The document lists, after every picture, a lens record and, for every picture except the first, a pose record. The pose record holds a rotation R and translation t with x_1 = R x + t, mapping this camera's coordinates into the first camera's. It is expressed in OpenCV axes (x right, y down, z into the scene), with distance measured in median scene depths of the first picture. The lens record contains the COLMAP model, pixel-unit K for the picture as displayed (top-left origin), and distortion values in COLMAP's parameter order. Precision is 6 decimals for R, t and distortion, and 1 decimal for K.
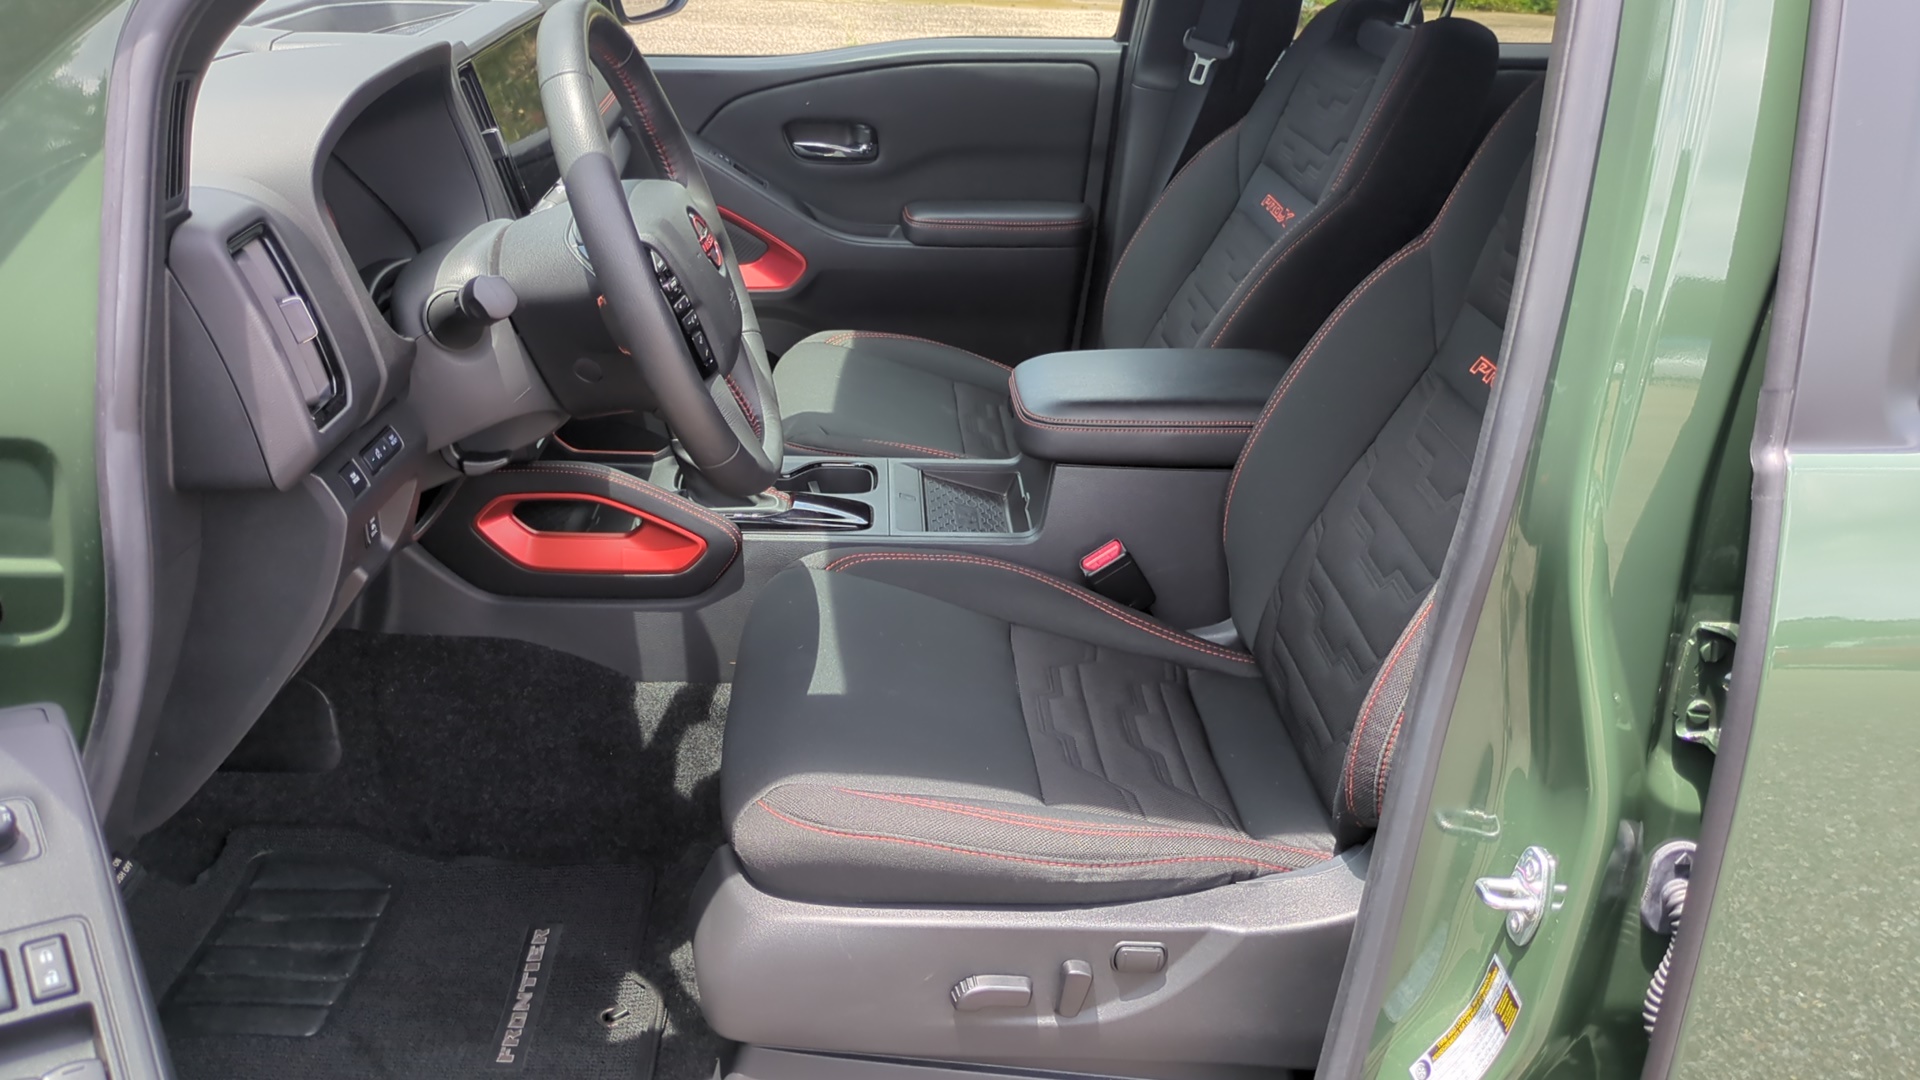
lens RADIAL K [[1615.7, 0, 960.0], [0, 1615.7, 540.0], [0, 0, 1]] dist [0.052395, -0.095401]
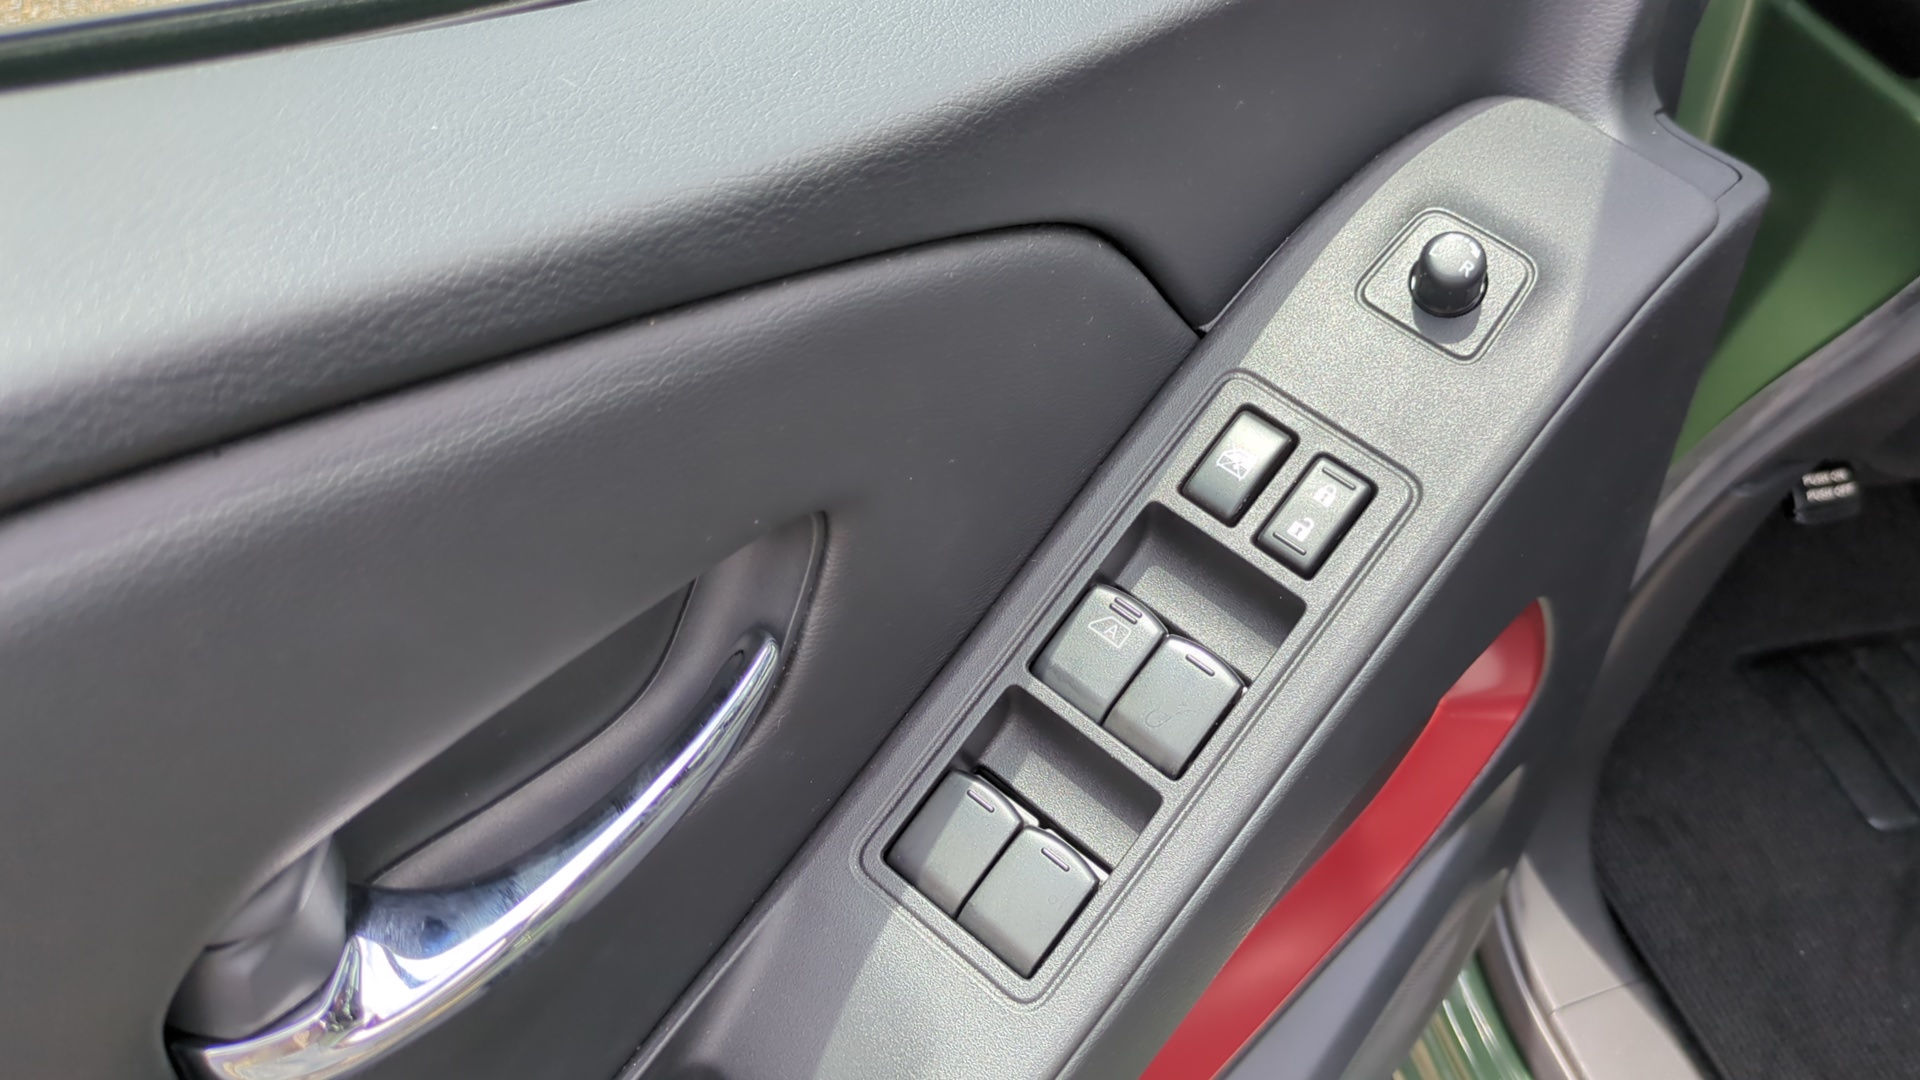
lens RADIAL K [[1615.7, 0, 960.0], [0, 1615.7, 540.0], [0, 0, 1]] dist [0.052395, -0.095401]
pose [[0.248395, 0.679229, -0.690614, -0.190323], [-0.455077, 0.711209, 0.535806, 0.021783], [0.855105, 0.181191, 0.485762, 0.611423]]
